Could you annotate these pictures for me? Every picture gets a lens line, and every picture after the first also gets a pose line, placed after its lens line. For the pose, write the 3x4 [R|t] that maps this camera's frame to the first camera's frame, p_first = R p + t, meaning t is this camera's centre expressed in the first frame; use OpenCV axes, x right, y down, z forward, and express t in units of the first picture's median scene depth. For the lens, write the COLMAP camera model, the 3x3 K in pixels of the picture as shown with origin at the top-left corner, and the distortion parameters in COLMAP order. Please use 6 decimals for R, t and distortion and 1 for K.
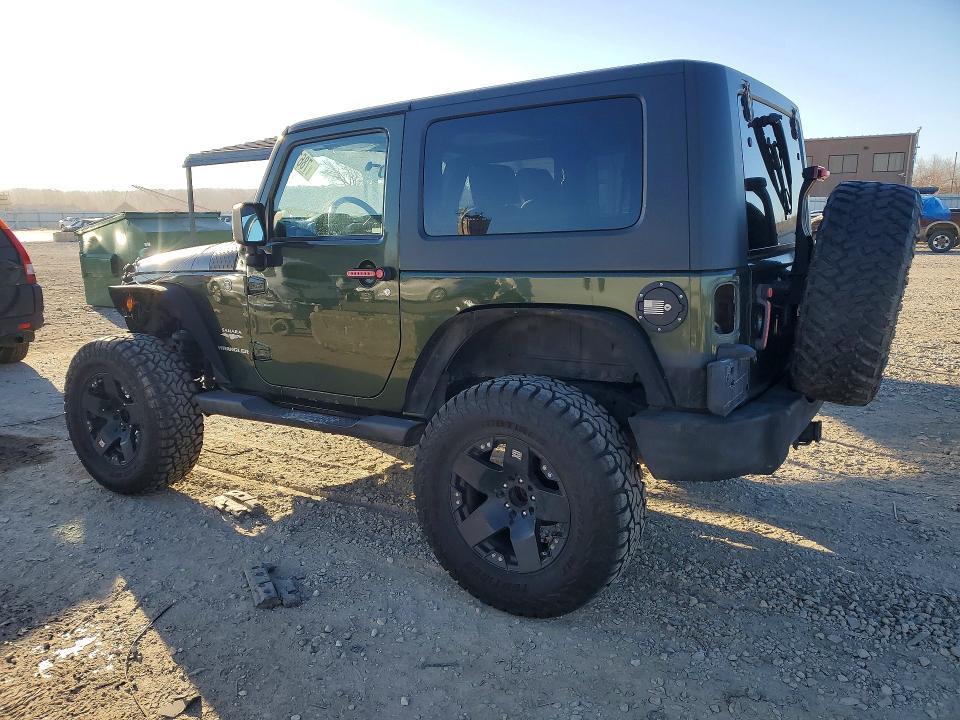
lens RADIAL K [[710.9, 0, 480.0], [0, 710.9, 360.0], [0, 0, 1]] dist [0.001945, 0.002630]
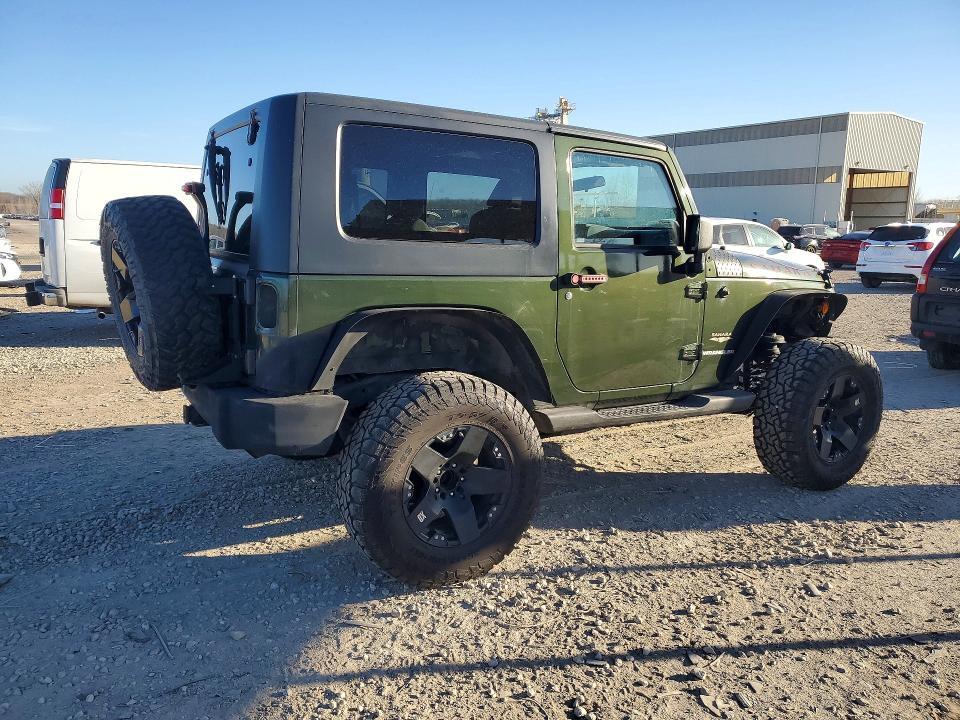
lens RADIAL K [[734.8, 0, 480.0], [0, 734.8, 360.0], [0, 0, 1]] dist [-0.002544, -0.002100]
pose [[-0.424338, 0.178163, -0.887804, 1.131459], [-0.194388, 0.939671, 0.281482, -0.349509], [0.884393, 0.292022, -0.364106, 1.577417]]
